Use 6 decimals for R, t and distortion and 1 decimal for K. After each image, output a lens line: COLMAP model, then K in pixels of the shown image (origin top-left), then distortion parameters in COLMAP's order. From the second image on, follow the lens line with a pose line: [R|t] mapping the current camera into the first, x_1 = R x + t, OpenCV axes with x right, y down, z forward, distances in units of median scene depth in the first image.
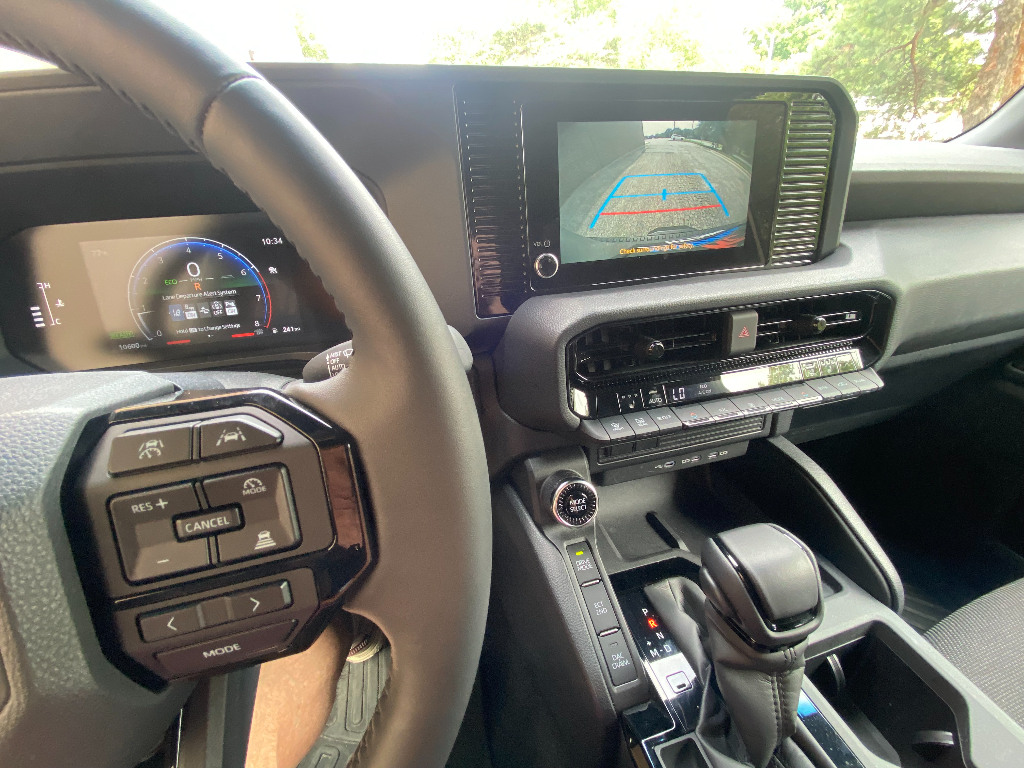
lens RADIAL K [[415.9, 0, 510.0], [0, 415.9, 381.3], [0, 0, 1]] dist [-0.000865, -0.000256]
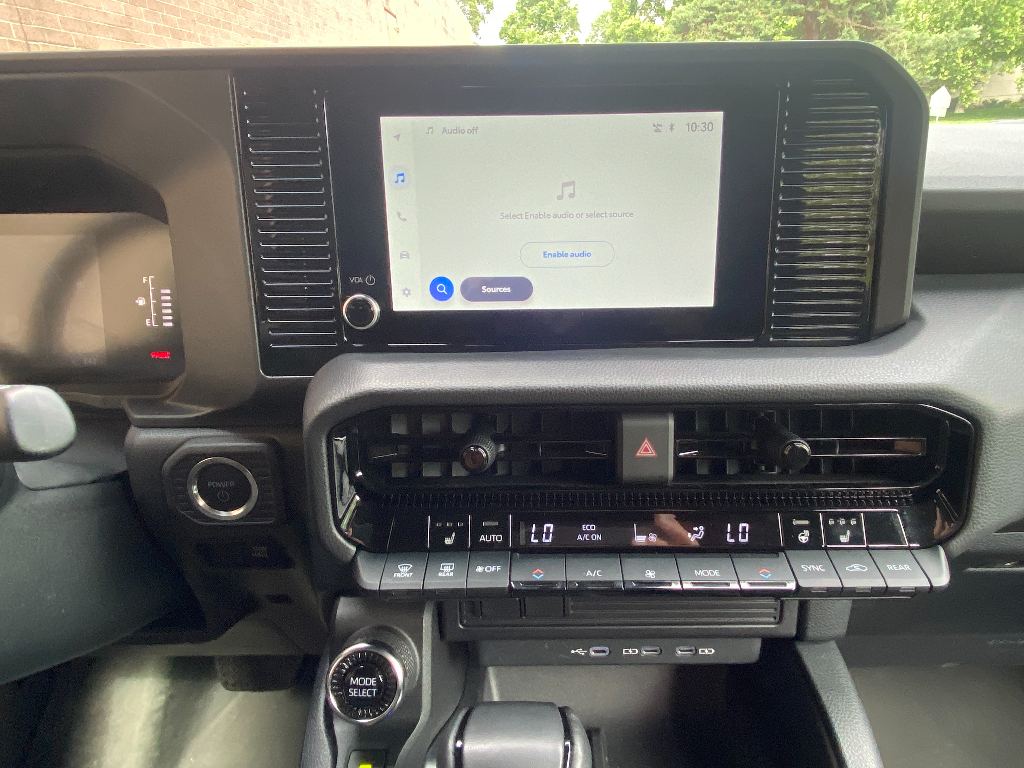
lens RADIAL K [[592.8, 0, 517.4], [0, 592.8, 381.5], [0, 0, 1]] dist [0.002249, -0.001955]
pose [[0.963063, 0.108958, -0.246247, 0.510625], [-0.140184, 0.983655, -0.113014, -0.076844], [0.229908, 0.143359, 0.962596, 0.123841]]
